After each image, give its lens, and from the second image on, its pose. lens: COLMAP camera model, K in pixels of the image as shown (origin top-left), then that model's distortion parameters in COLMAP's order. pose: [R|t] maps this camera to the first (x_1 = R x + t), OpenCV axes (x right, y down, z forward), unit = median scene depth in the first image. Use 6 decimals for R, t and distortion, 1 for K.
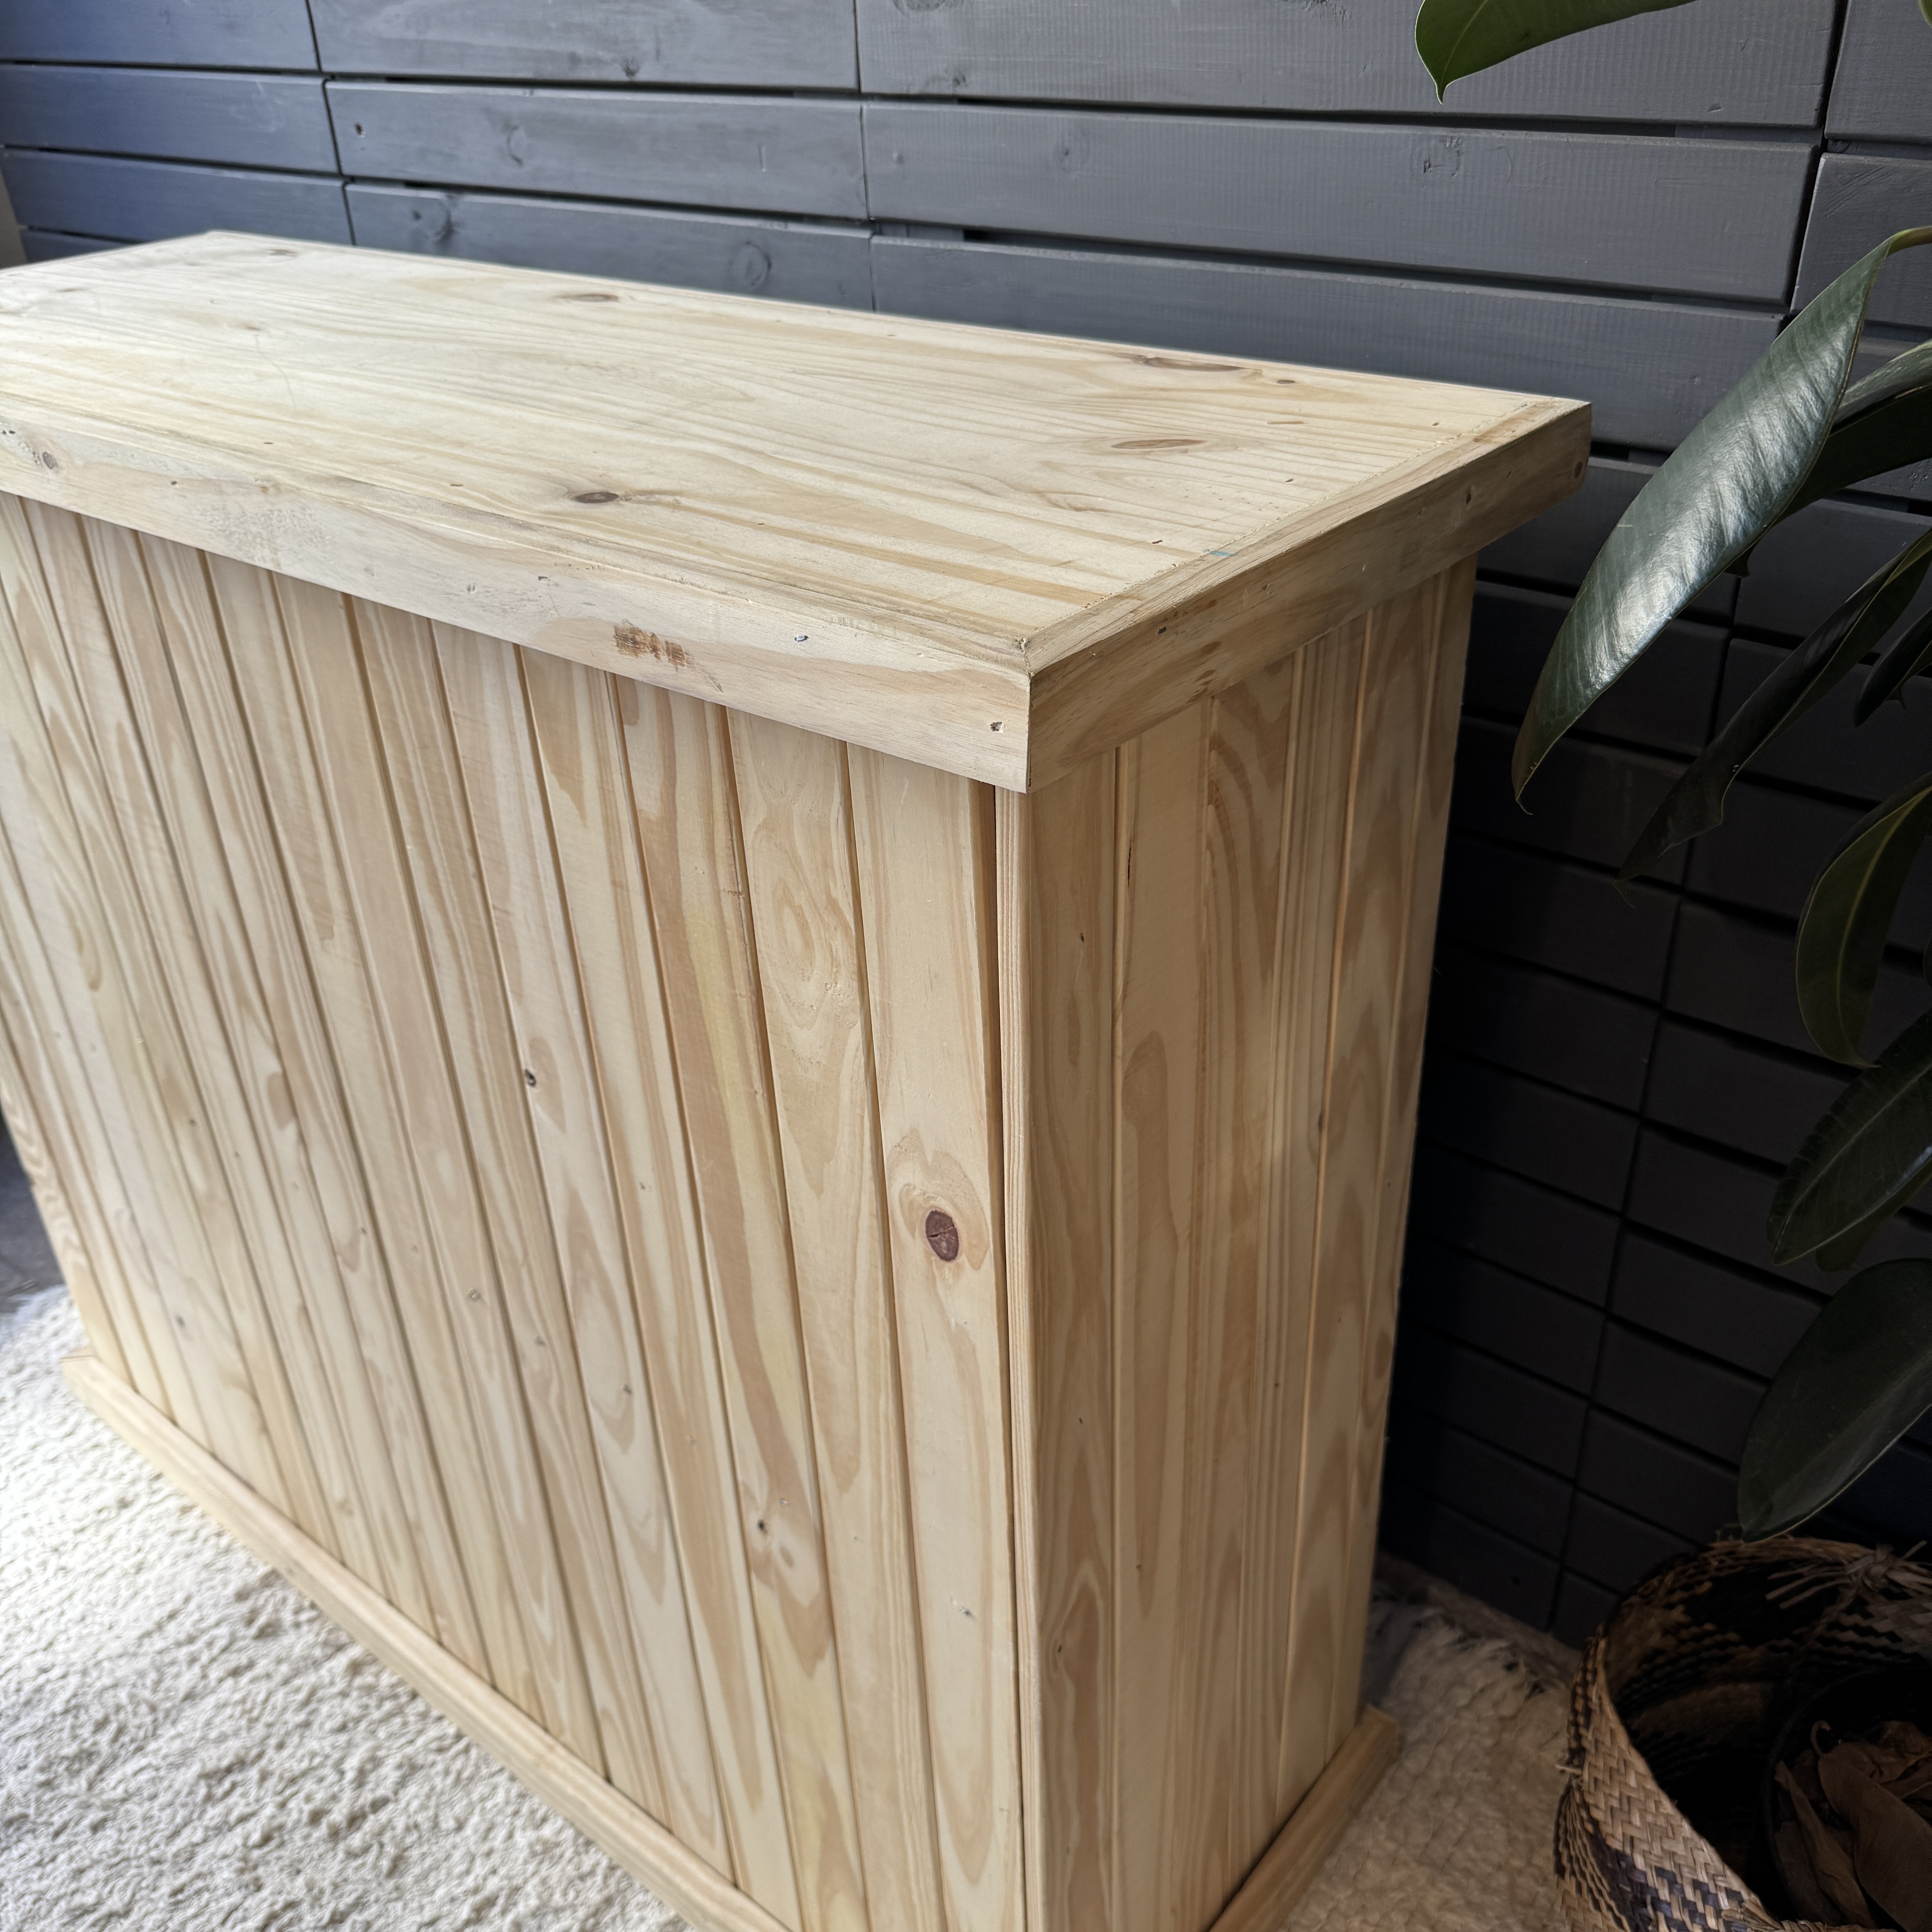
lens RADIAL K [[1845.2, 0, 967.1], [0, 1845.2, 979.1], [0, 0, 1]] dist [0.186950, -0.431594]
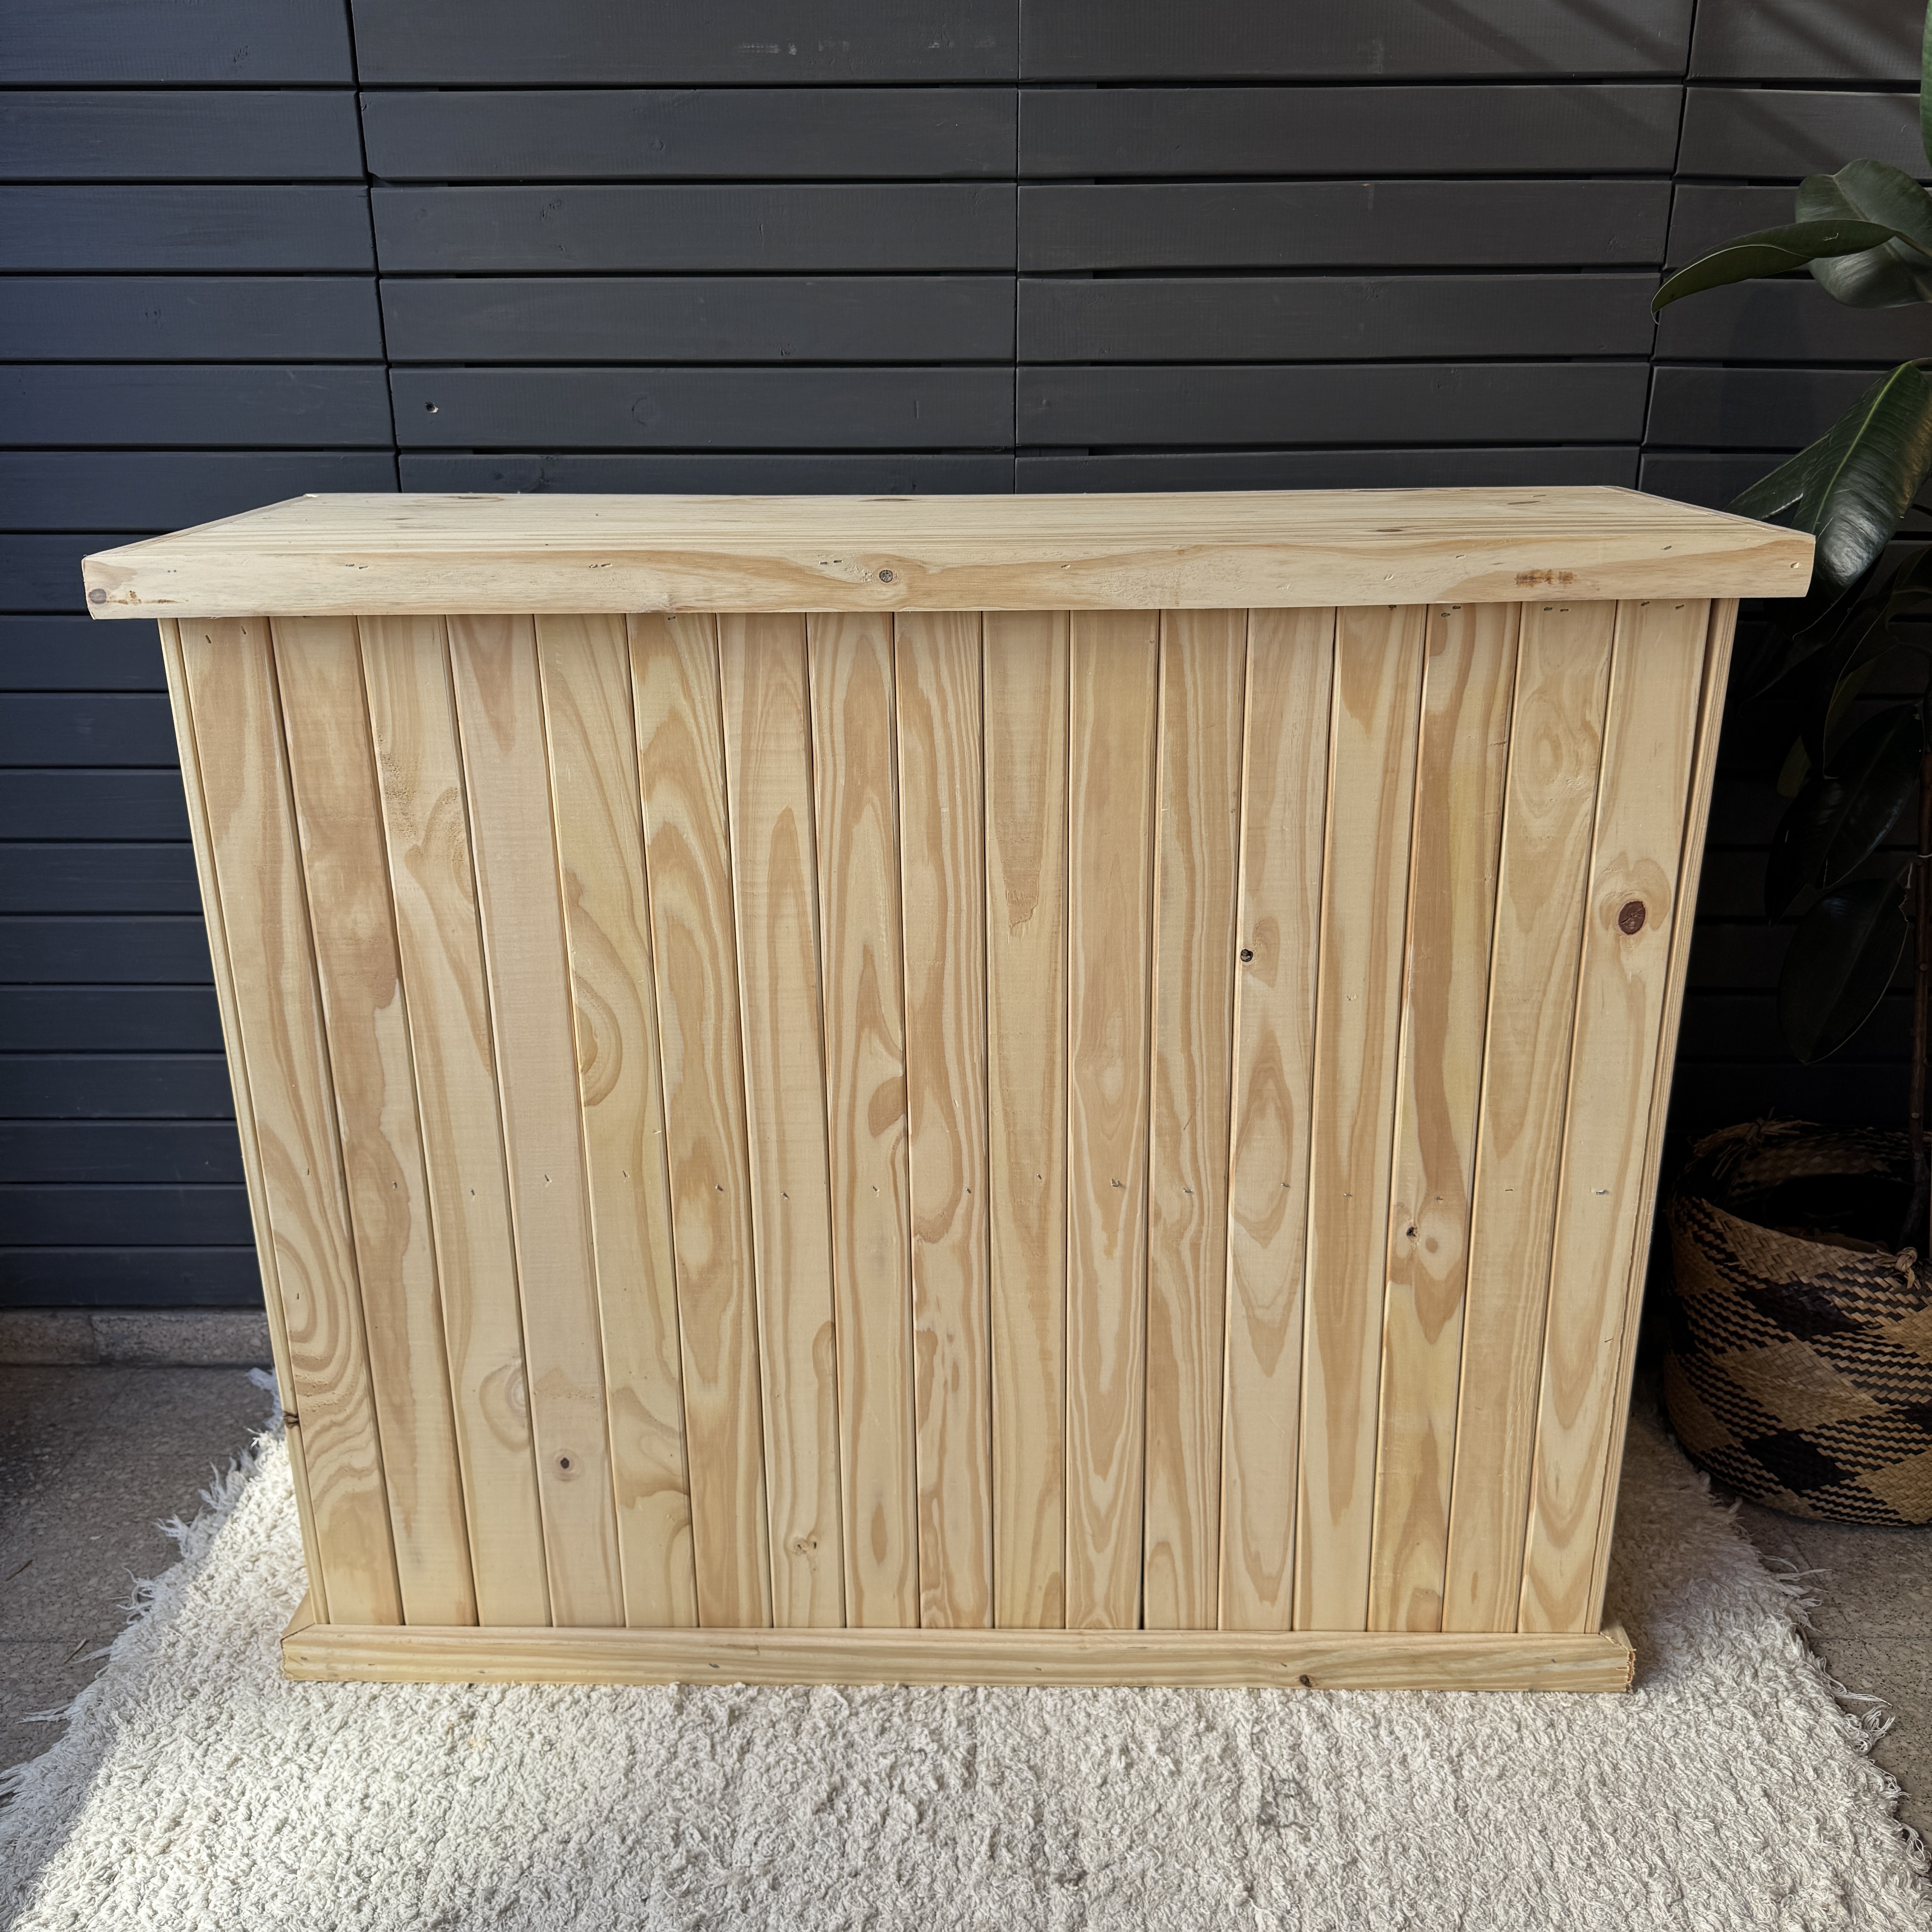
lens RADIAL K [[1845.2, 0, 967.1], [0, 1845.2, 979.1], [0, 0, 1]] dist [0.186950, -0.431594]
pose [[0.772827, -0.180008, 0.608553, -1.513170], [0.296567, 0.950220, -0.095551, 0.169470], [-0.561059, 0.254321, 0.787740, -0.022733]]
